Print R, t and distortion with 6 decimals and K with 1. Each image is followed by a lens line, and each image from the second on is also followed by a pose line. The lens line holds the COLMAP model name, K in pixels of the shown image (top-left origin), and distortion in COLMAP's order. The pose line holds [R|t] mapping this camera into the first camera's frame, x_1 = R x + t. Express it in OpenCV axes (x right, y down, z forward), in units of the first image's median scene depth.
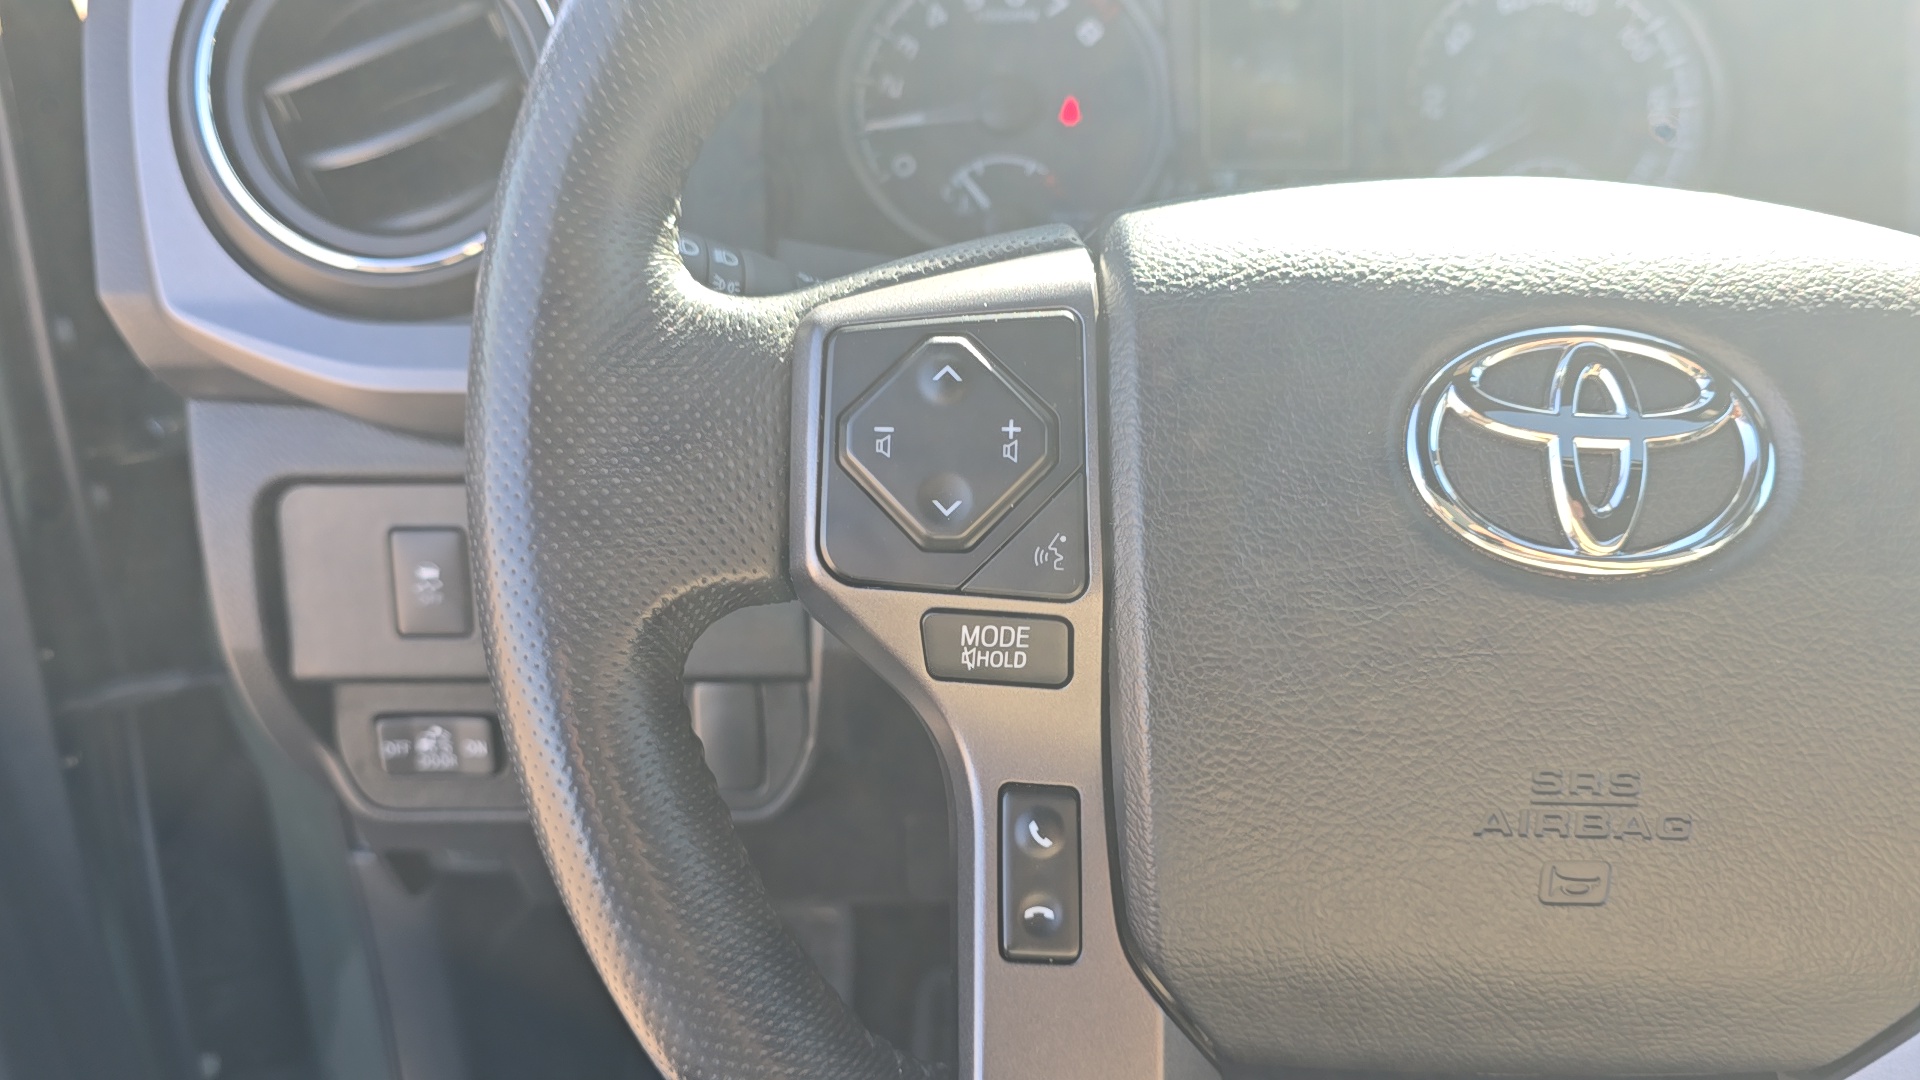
lens RADIAL K [[1633.6, 0, 1037.6], [0, 1633.6, 506.6], [0, 0, 1]] dist [-0.004825, 0.005718]
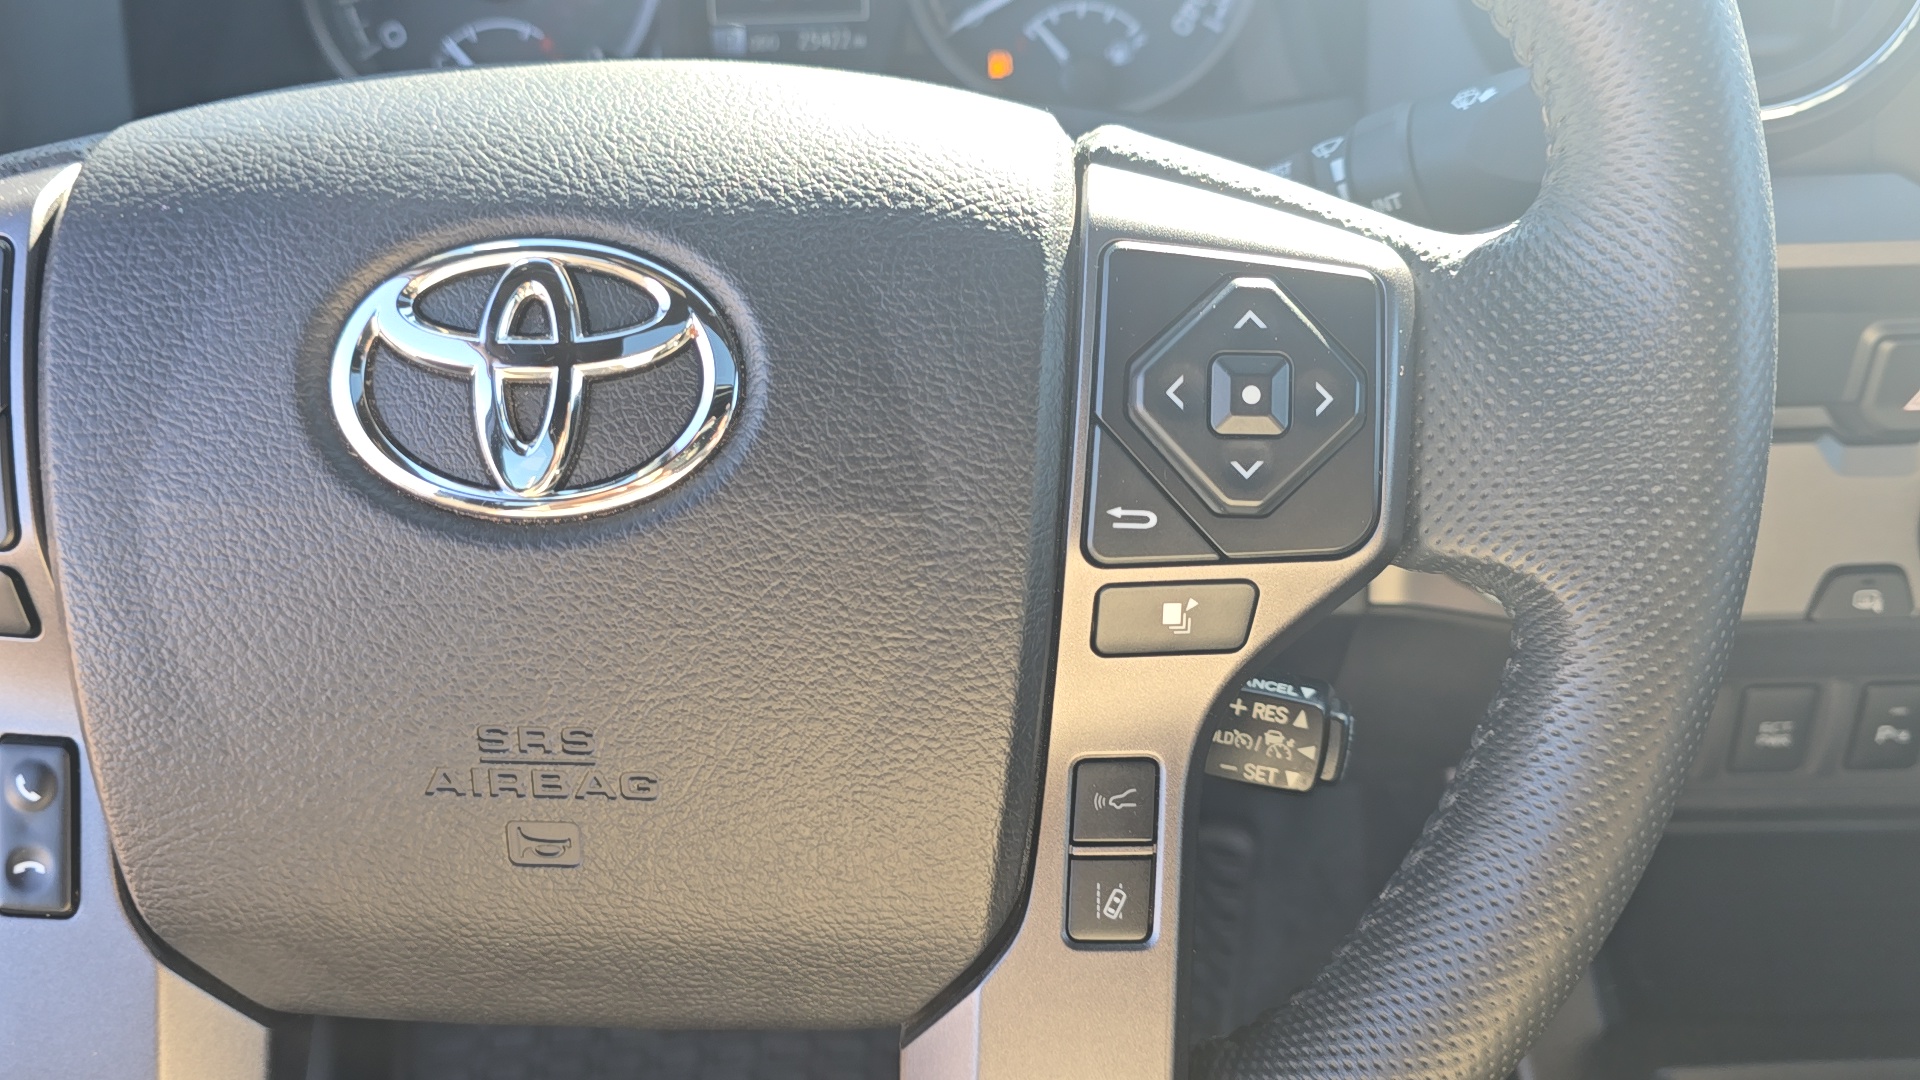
lens RADIAL K [[1609.2, 0, 966.6], [0, 1609.2, 545.5], [0, 0, 1]] dist [-0.011856, 0.006506]
pose [[0.995568, -0.010819, -0.093424, 0.659505], [0.021382, 0.993386, 0.112815, -0.038130], [0.091586, -0.114312, 0.989214, 0.130661]]
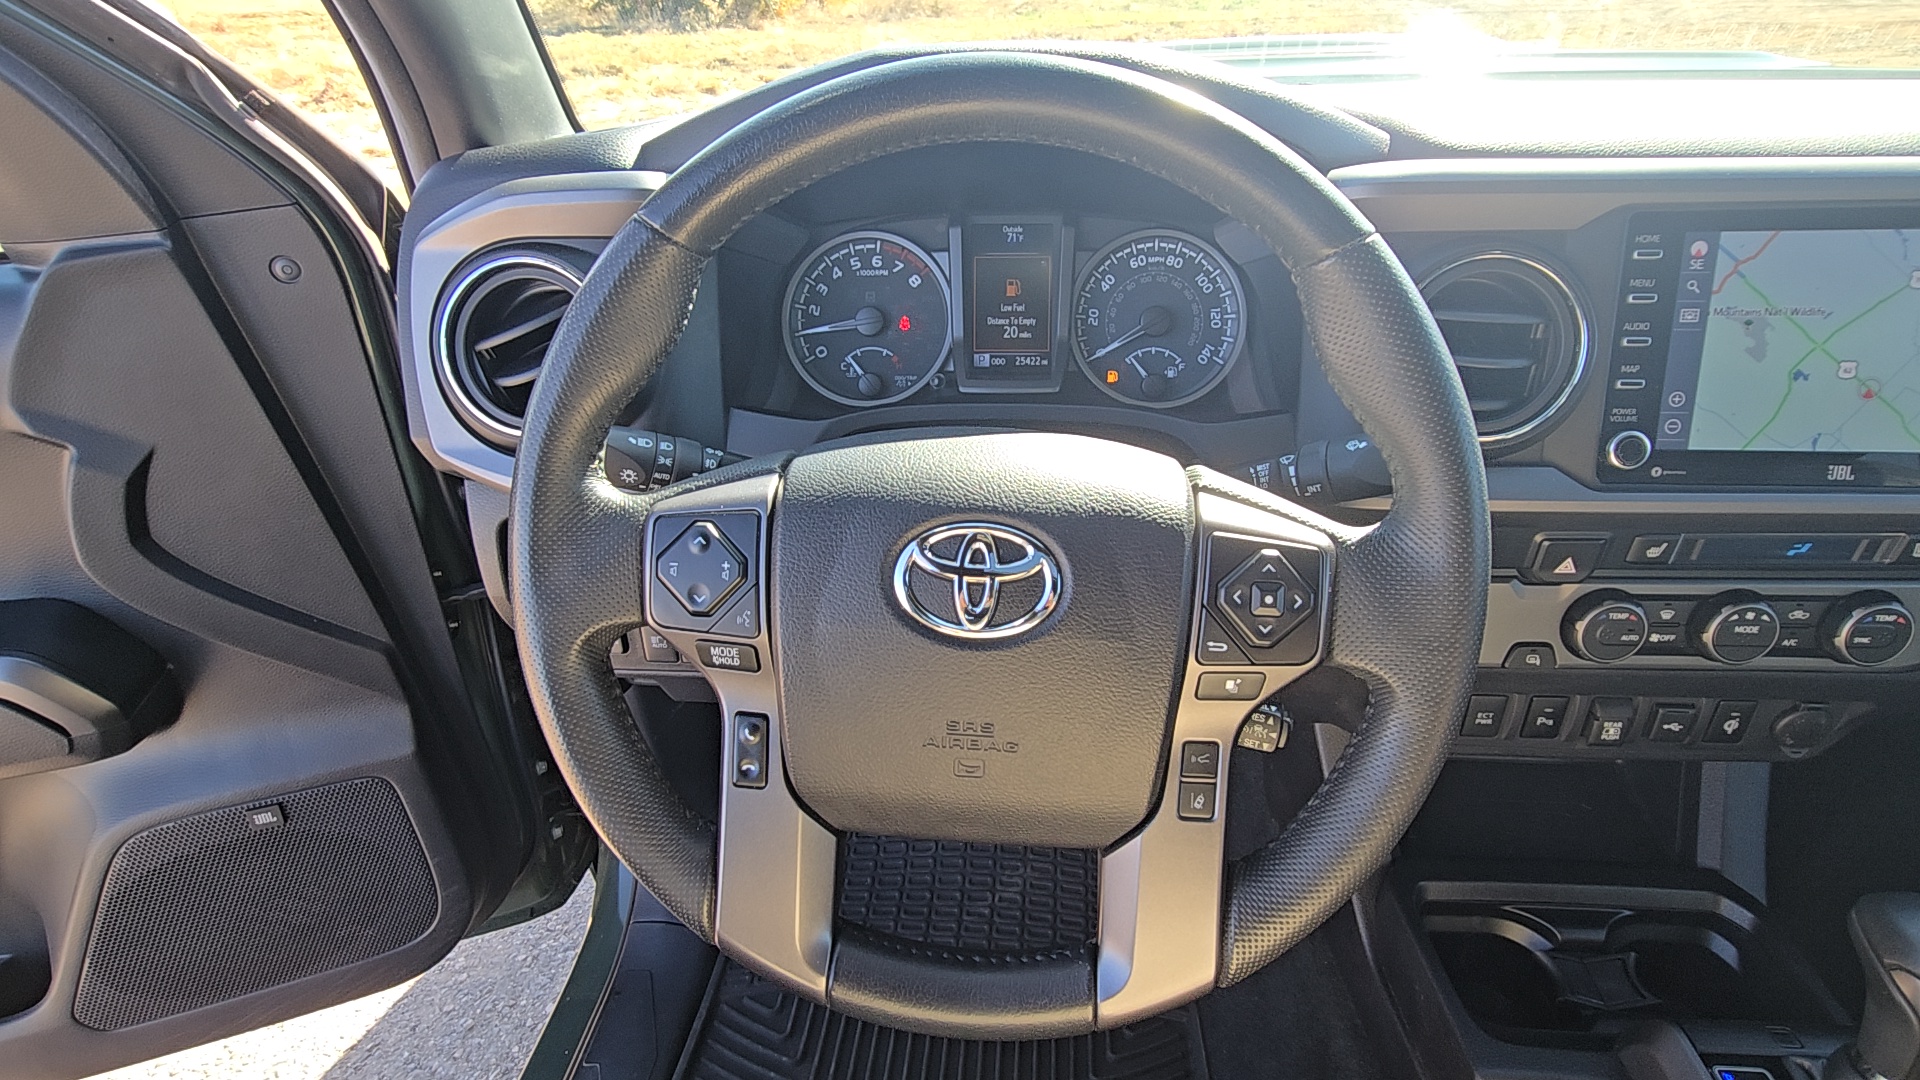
lens RADIAL K [[980.8, 0, 967.6], [0, 980.8, 541.8], [0, 0, 1]] dist [0.004754, 0.002254]
pose [[0.992428, 0.027846, -0.119632, 0.484517], [-0.014279, 0.993515, 0.112797, -0.240328], [0.121997, -0.110235, 0.986390, -0.324155]]
